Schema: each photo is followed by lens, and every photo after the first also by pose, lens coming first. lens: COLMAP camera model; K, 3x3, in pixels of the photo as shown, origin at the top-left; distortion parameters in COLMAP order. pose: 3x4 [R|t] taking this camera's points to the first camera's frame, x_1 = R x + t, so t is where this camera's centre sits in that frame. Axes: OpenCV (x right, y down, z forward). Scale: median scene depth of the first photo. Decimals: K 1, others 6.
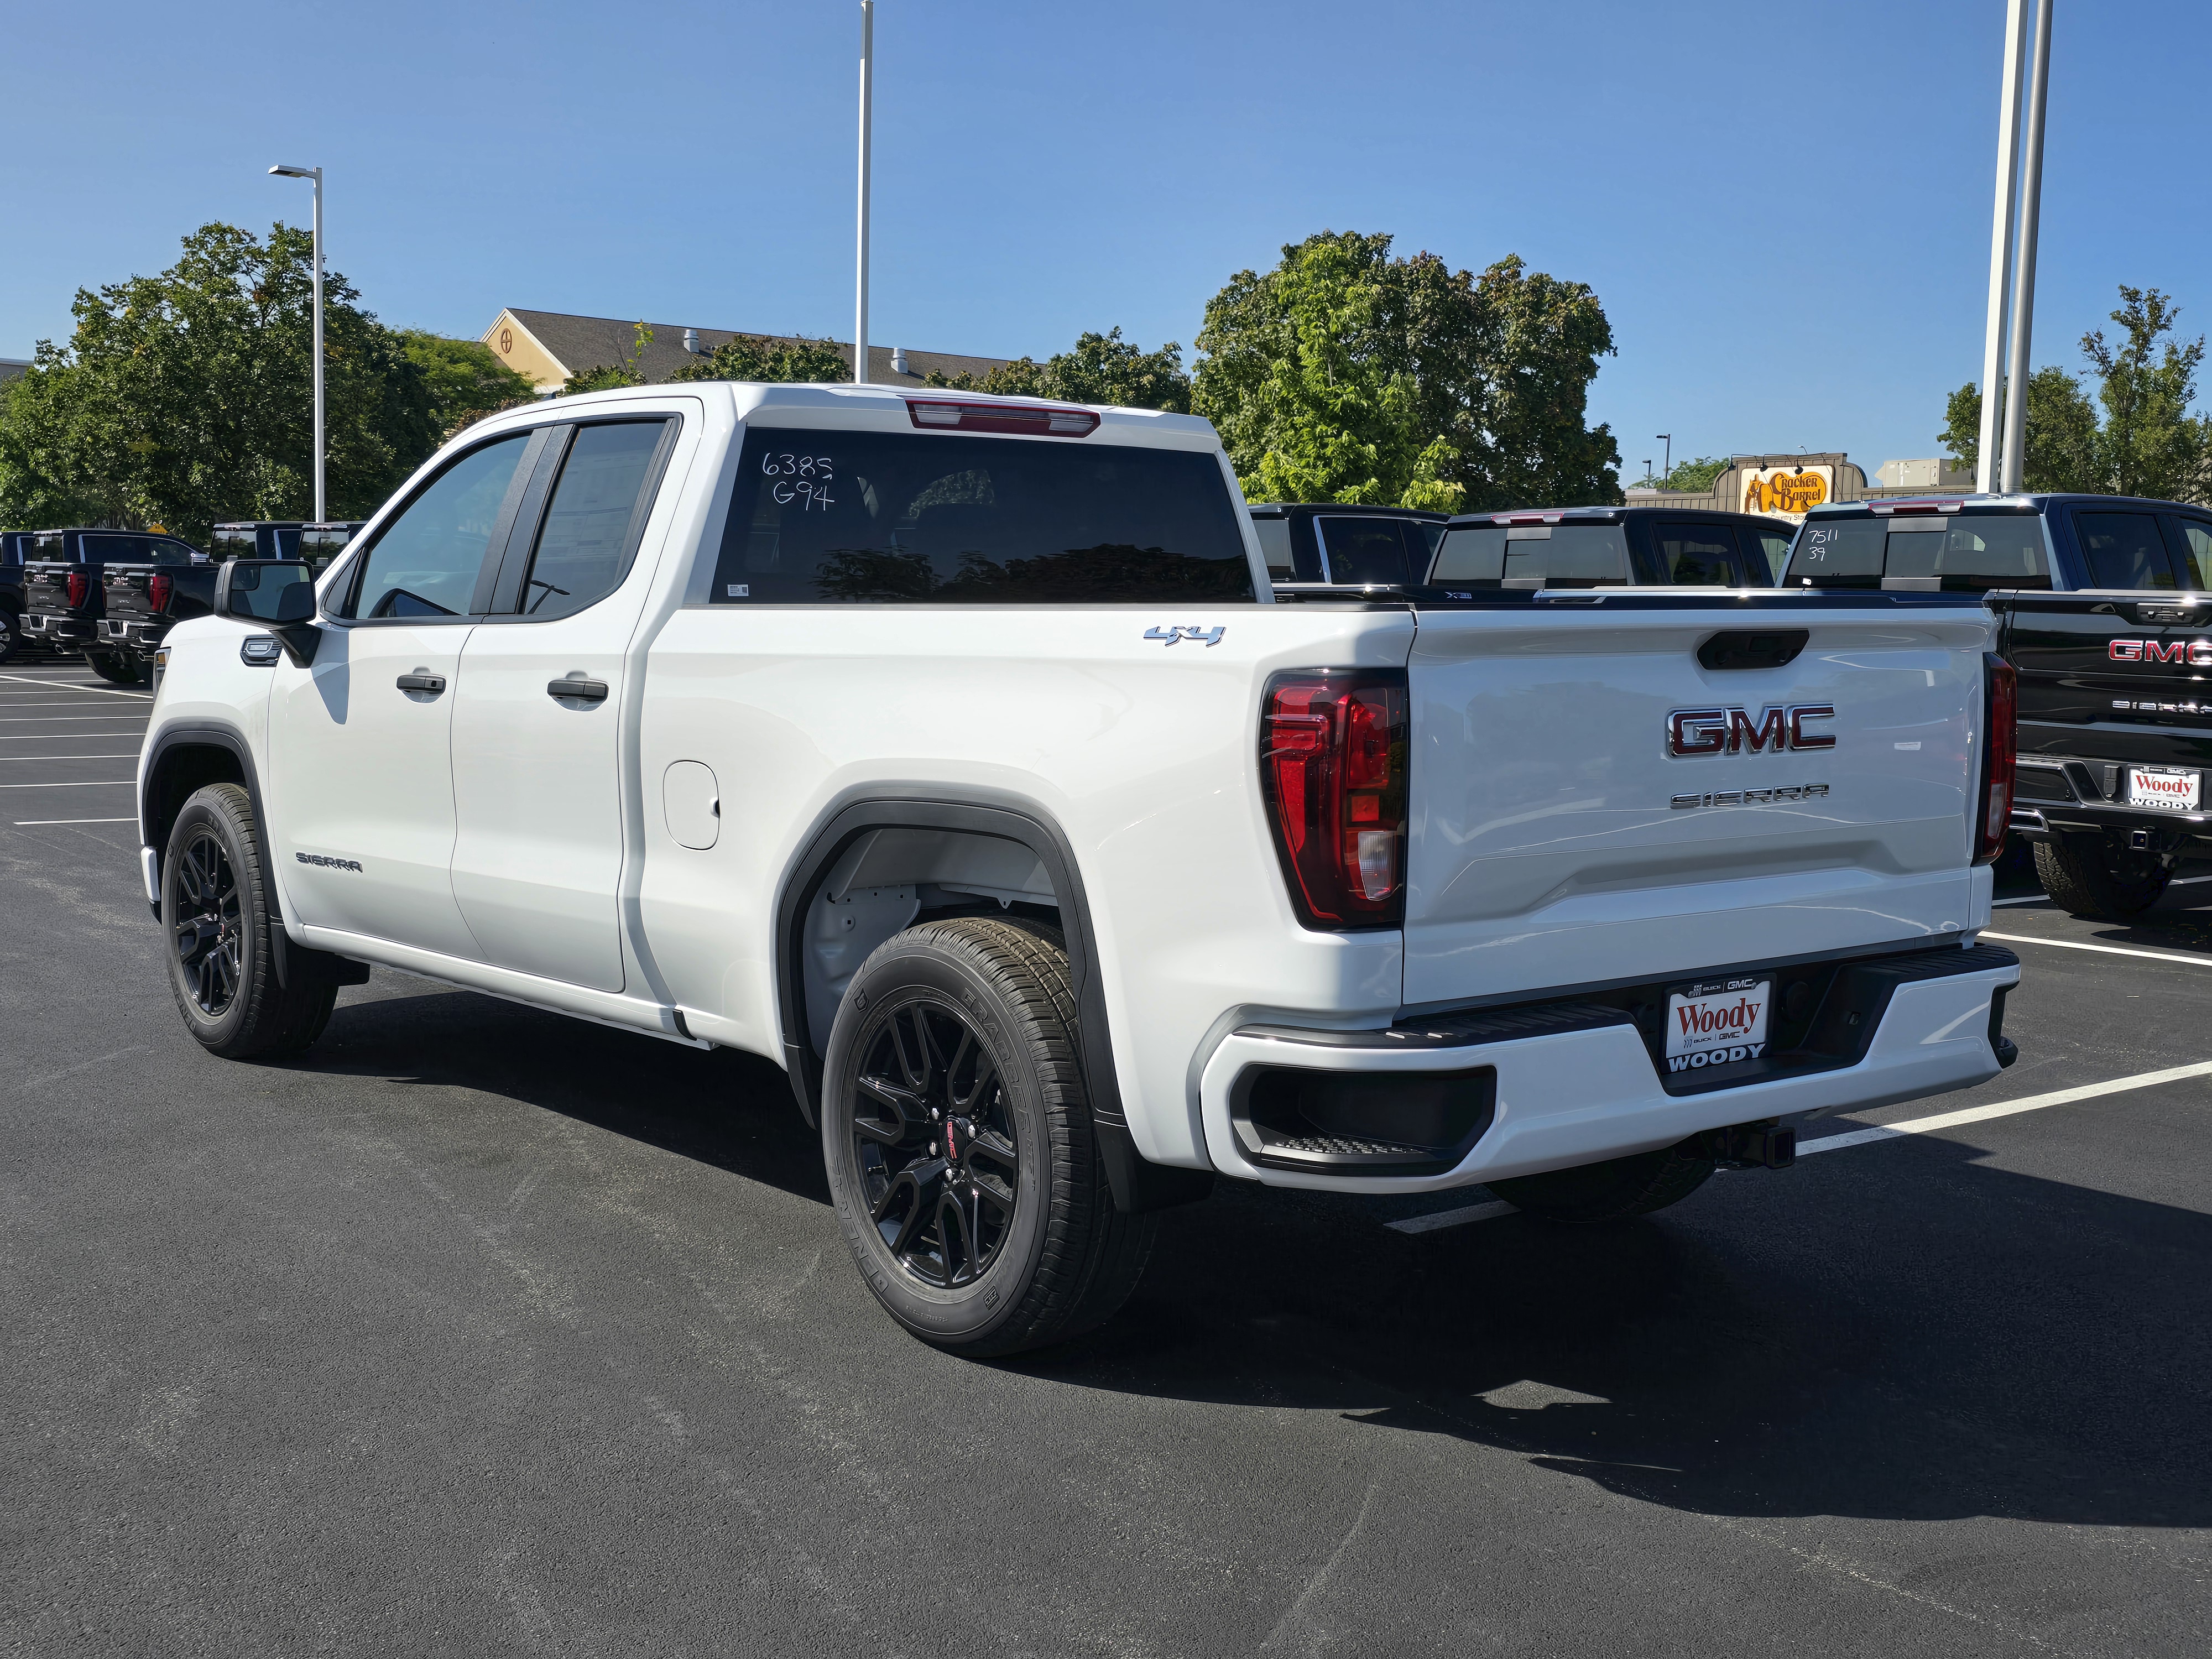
lens RADIAL K [[2561.6, 0, 1120.9], [0, 2561.6, 829.0], [0, 0, 1]] dist [0.128348, -0.242292]
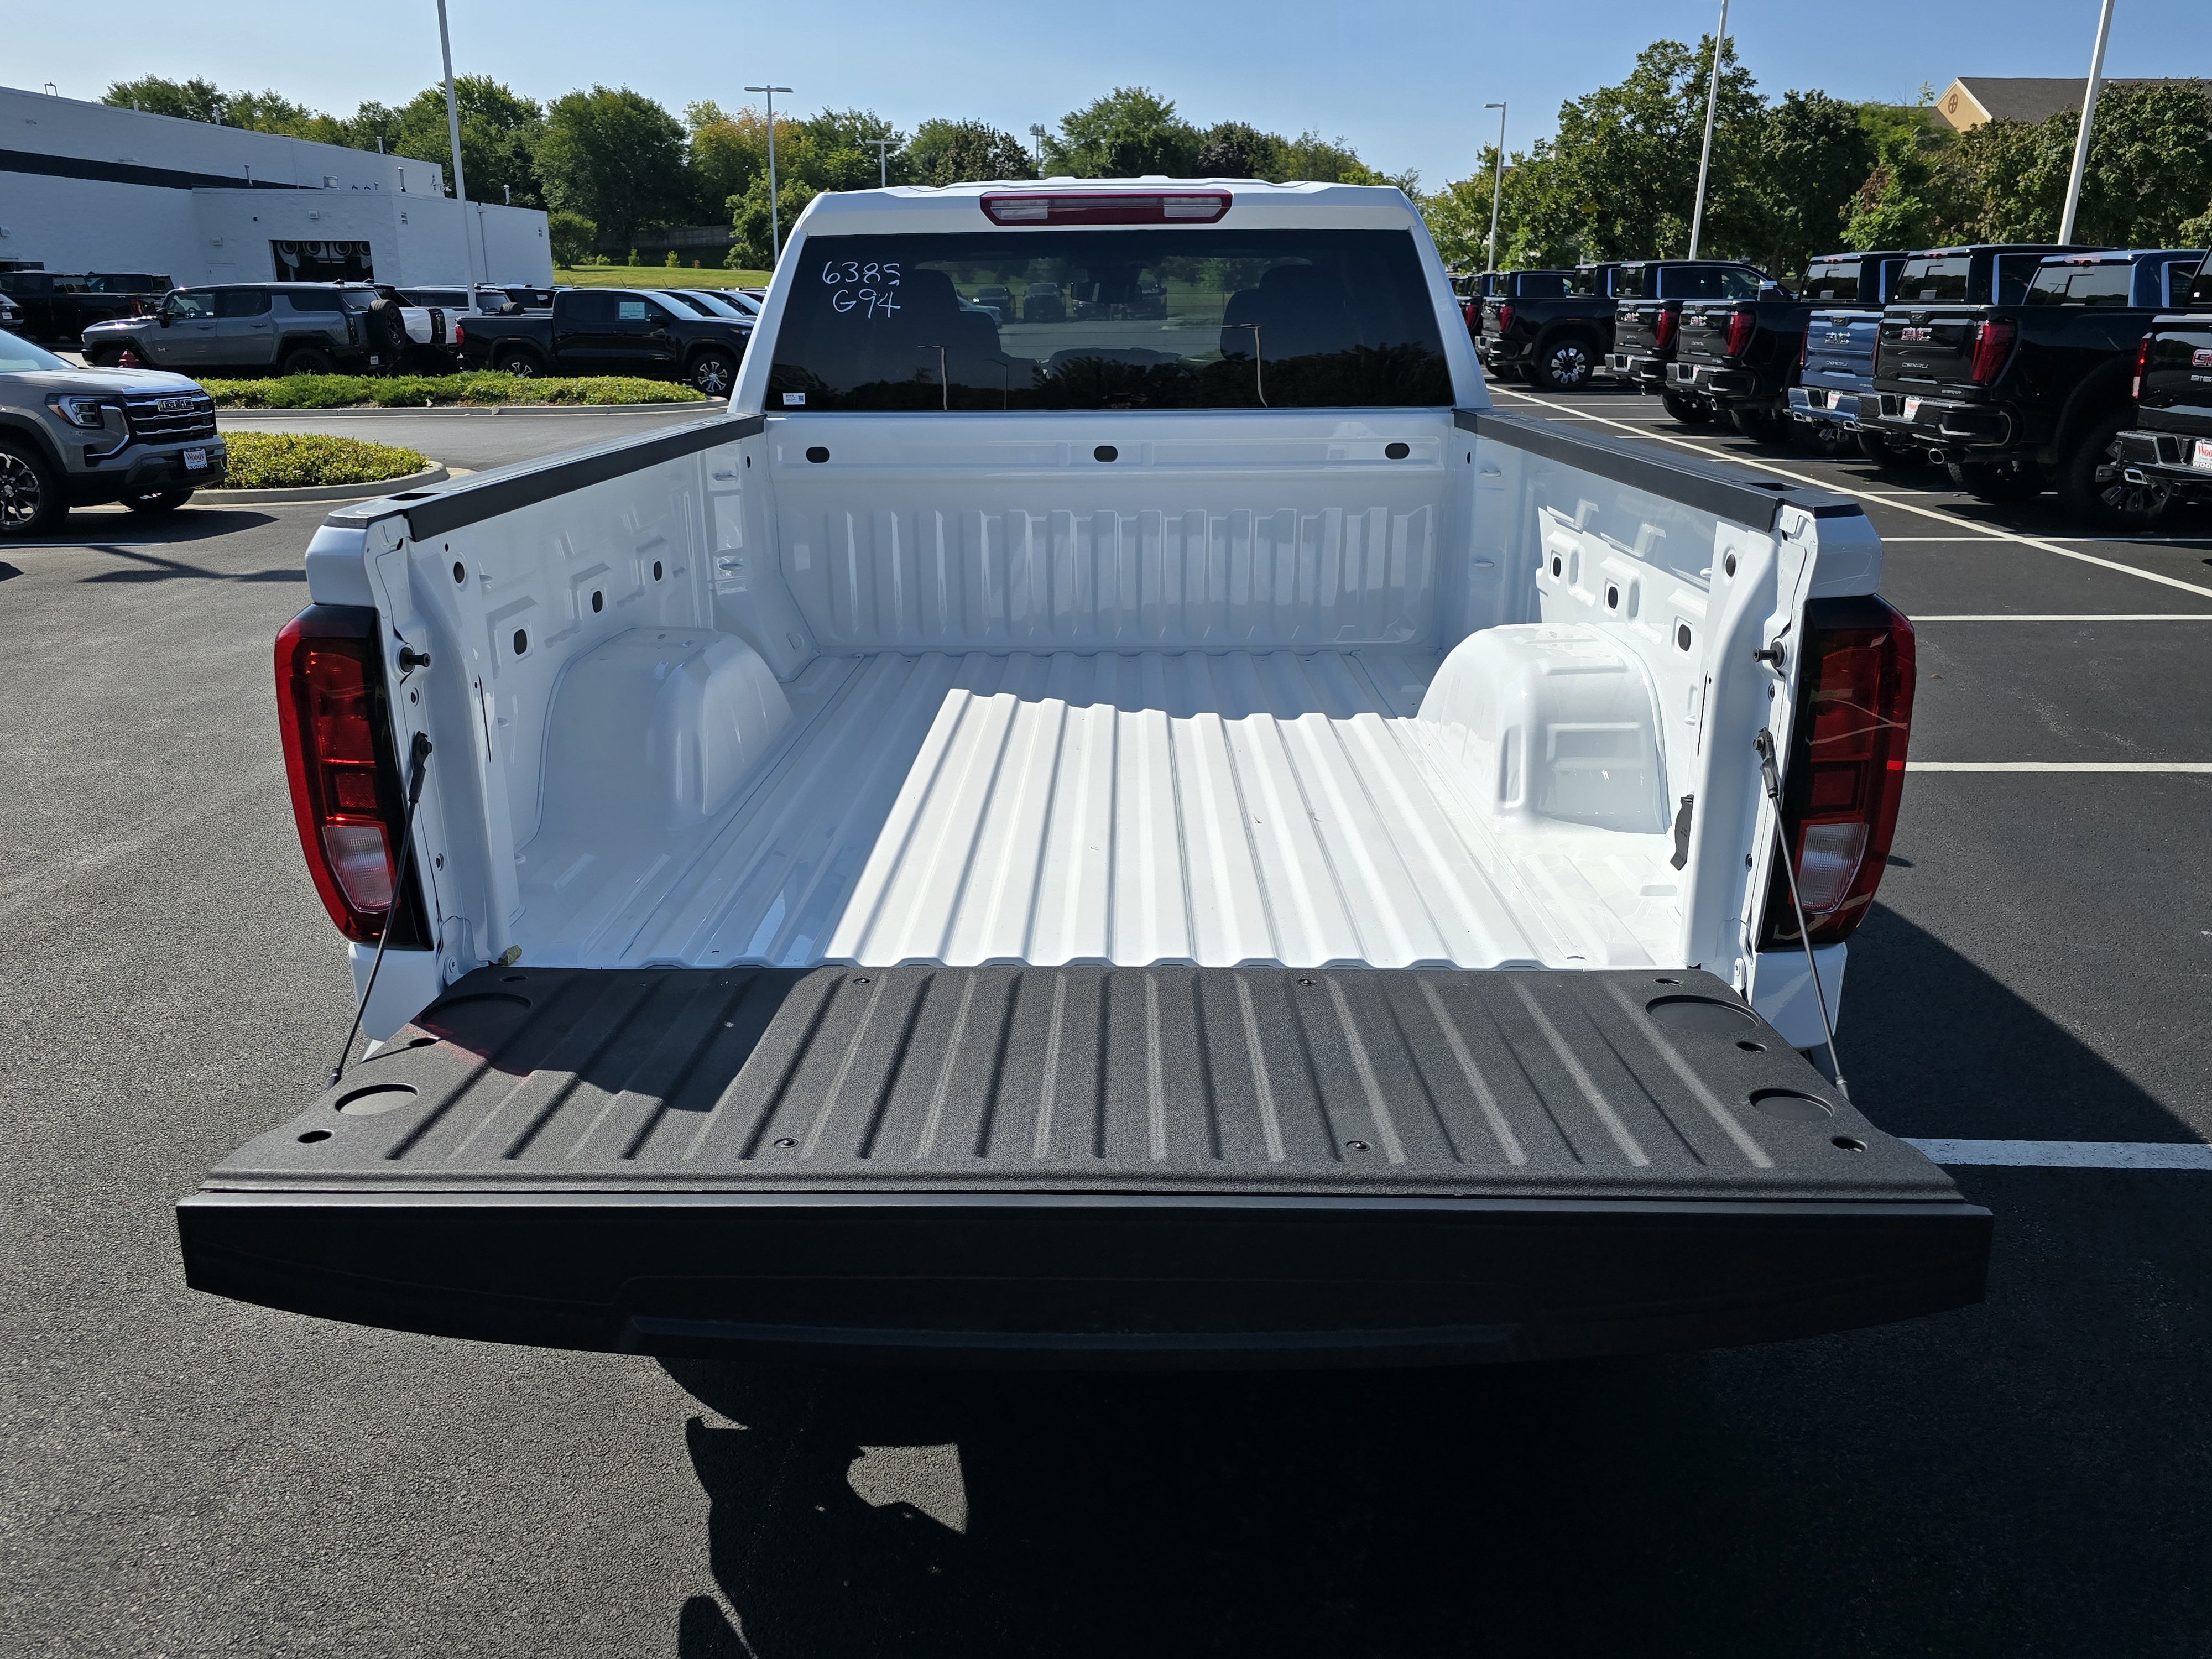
lens RADIAL K [[1589.3, 0, 1081.2], [0, 1589.3, 800.6], [0, 0, 1]] dist [0.076393, -0.076647]
pose [[0.757608, 0.179949, -0.627414, 0.359066], [-0.045489, 0.973464, 0.224273, -0.078410], [0.651123, -0.141371, 0.745690, 0.516006]]
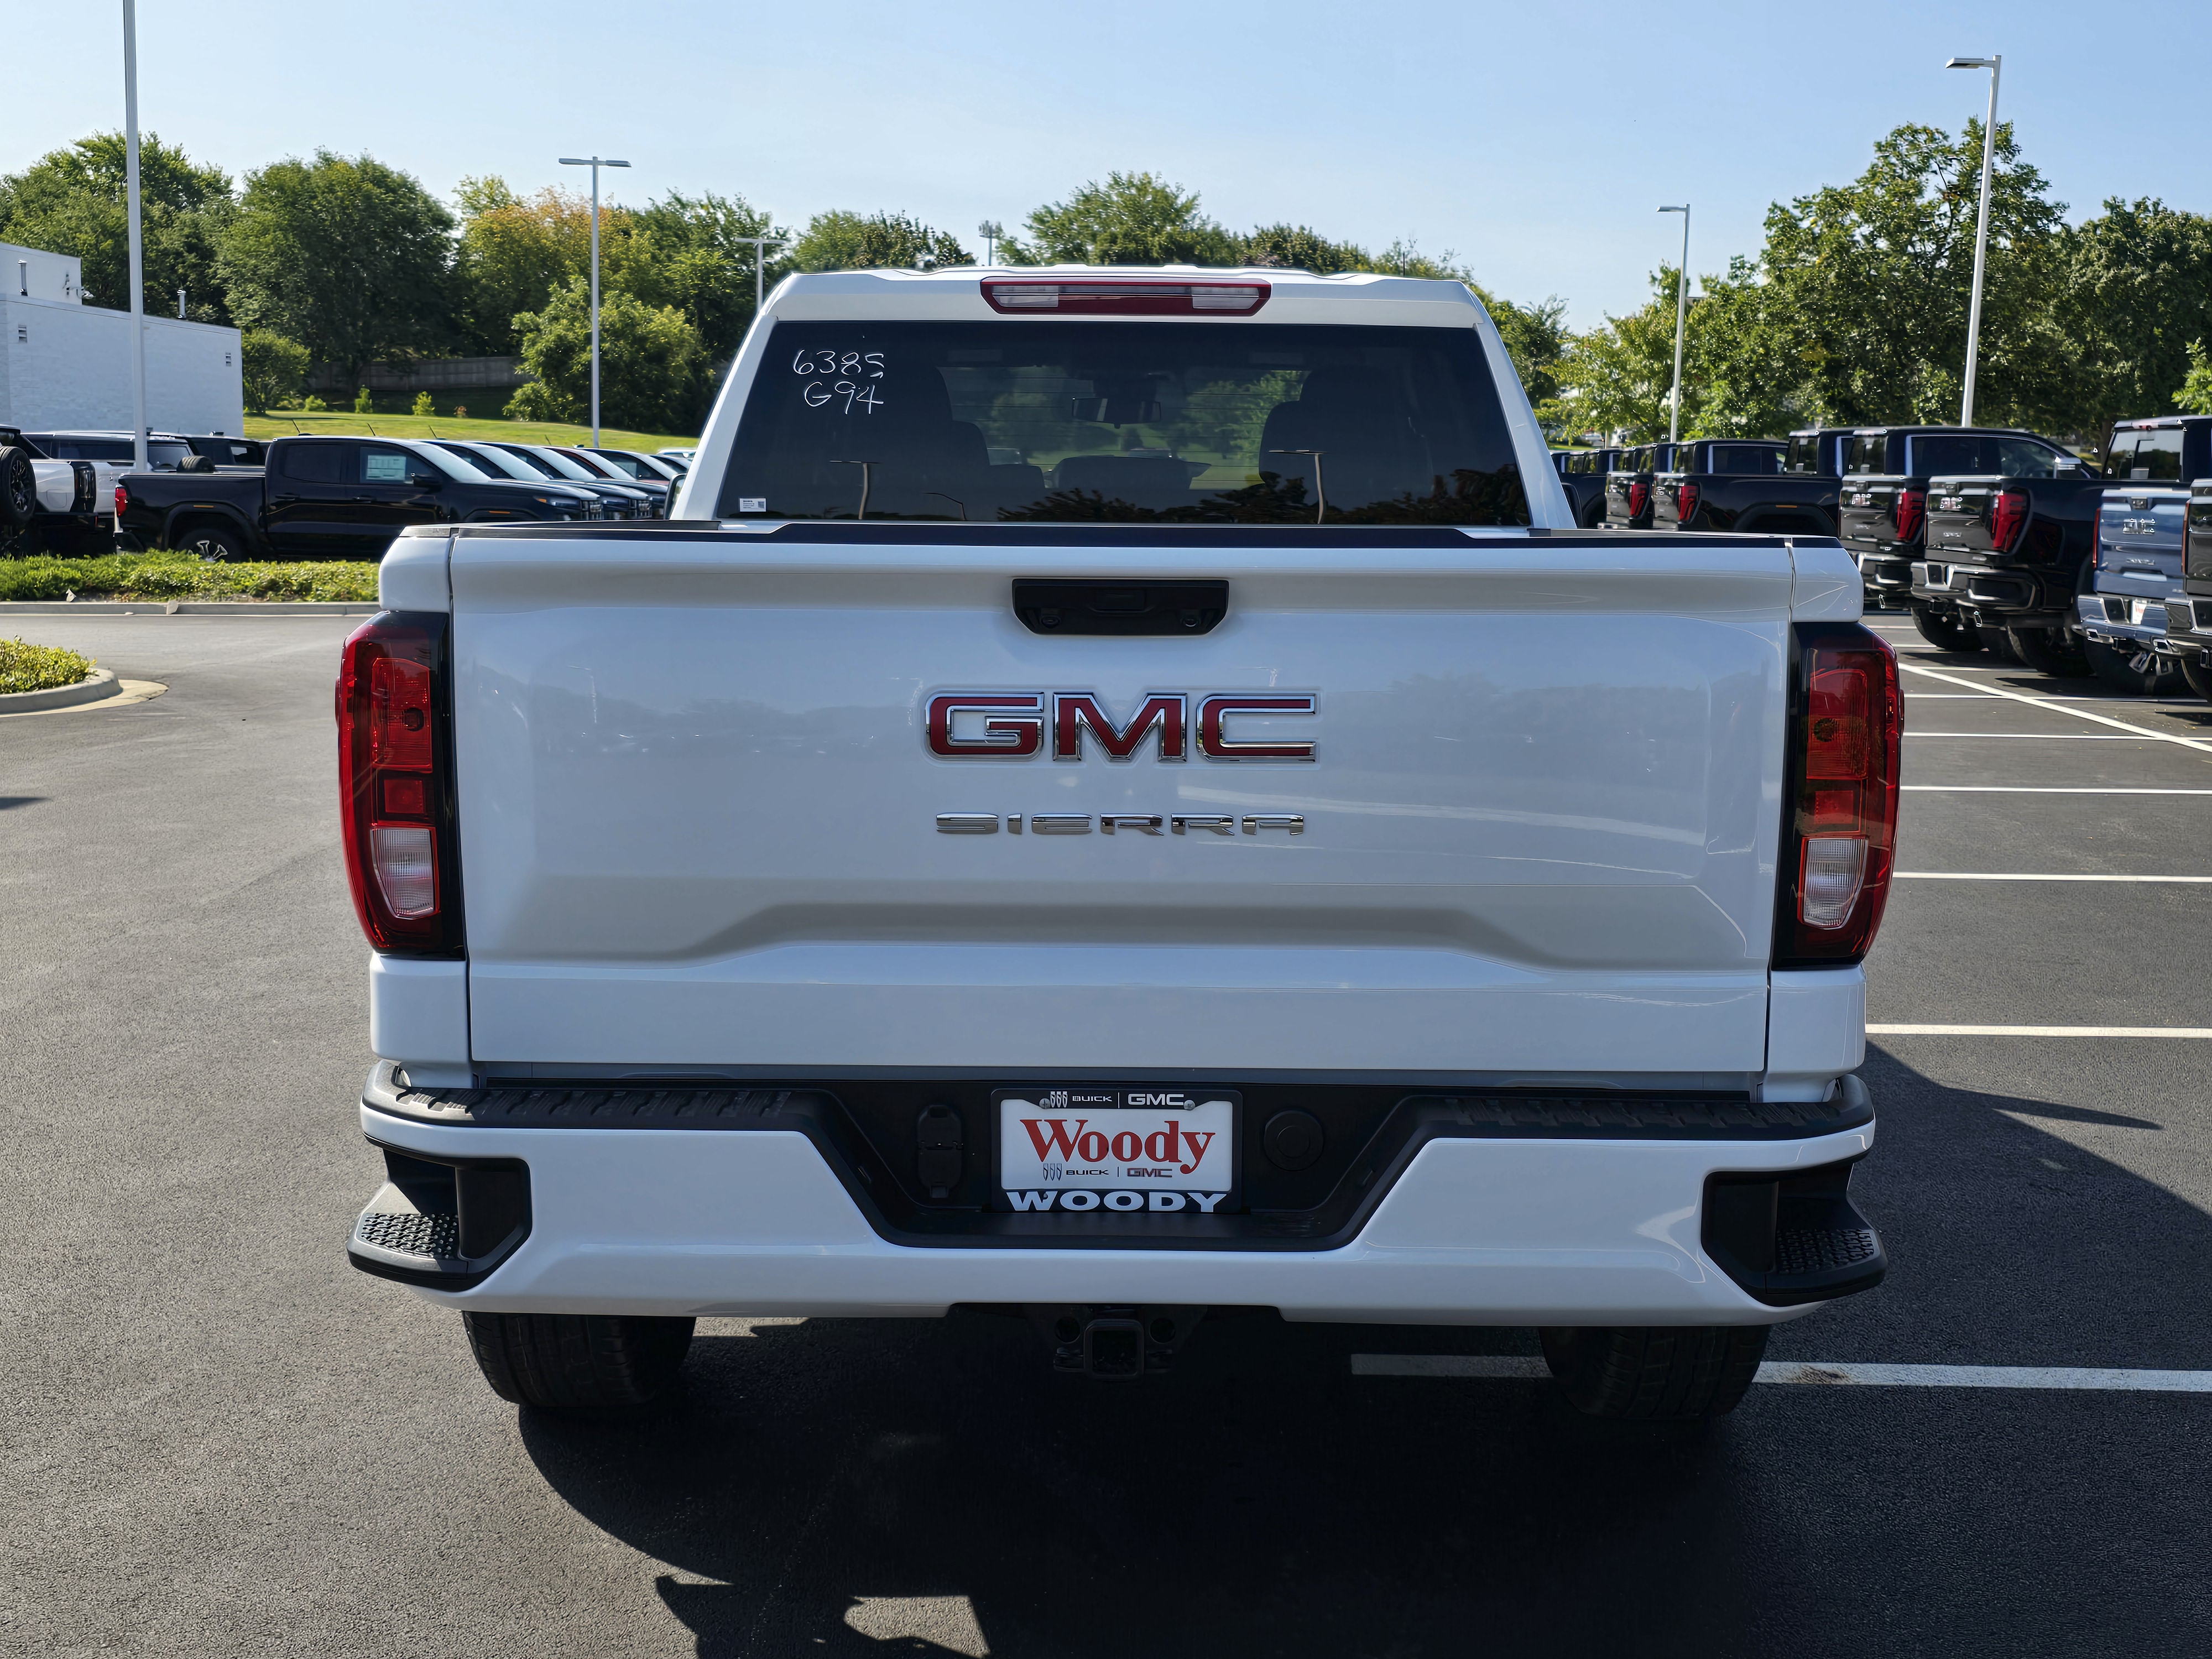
lens RADIAL K [[2561.6, 0, 1120.9], [0, 2561.6, 829.0], [0, 0, 1]] dist [0.128348, -0.242292]
pose [[0.774340, 0.083716, -0.627207, 0.484710], [-0.061459, 0.996473, 0.057127, -0.036232], [0.629778, -0.005688, 0.776755, 0.352745]]
